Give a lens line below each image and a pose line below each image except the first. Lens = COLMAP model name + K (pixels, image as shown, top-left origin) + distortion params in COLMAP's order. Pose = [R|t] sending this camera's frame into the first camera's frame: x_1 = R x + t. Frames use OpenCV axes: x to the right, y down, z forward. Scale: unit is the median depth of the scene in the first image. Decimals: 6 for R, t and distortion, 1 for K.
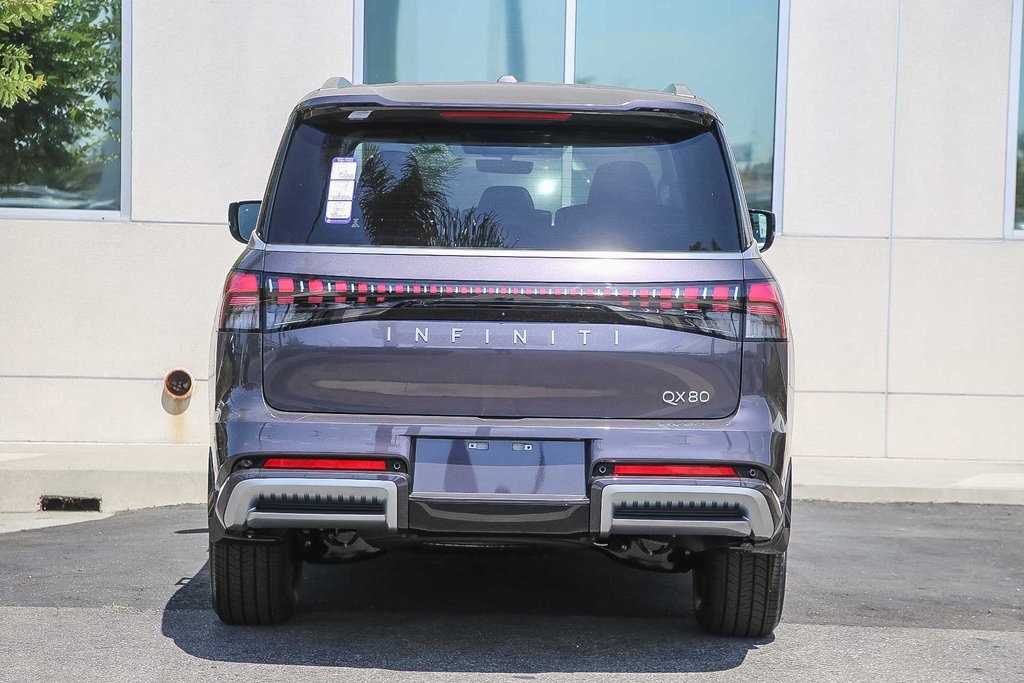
lens RADIAL K [[2961.1, 0, 510.3], [0, 2961.1, 334.9], [0, 0, 1]] dist [0.543373, 0.000000]
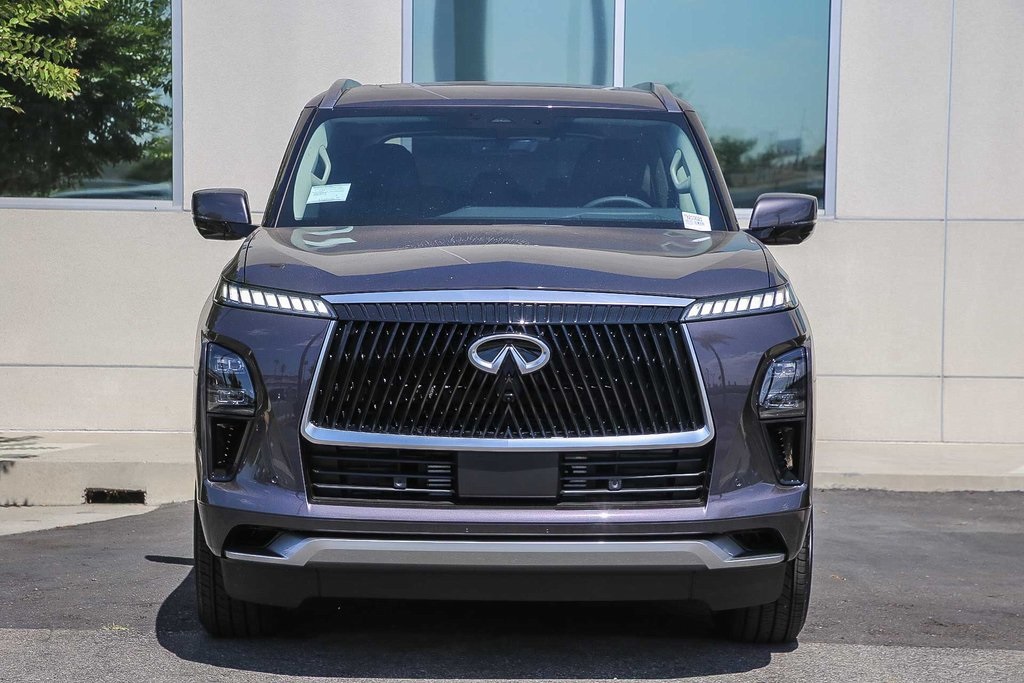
lens RADIAL K [[2326.6, 0, 511.4], [0, 2326.6, 342.0], [0, 0, 1]] dist [0.374767, 0.000000]
pose [[0.999099, -0.006575, -0.041937, 0.017088], [0.007325, 0.999816, 0.017738, -0.007523], [0.041812, -0.018029, 0.998963, 0.228640]]
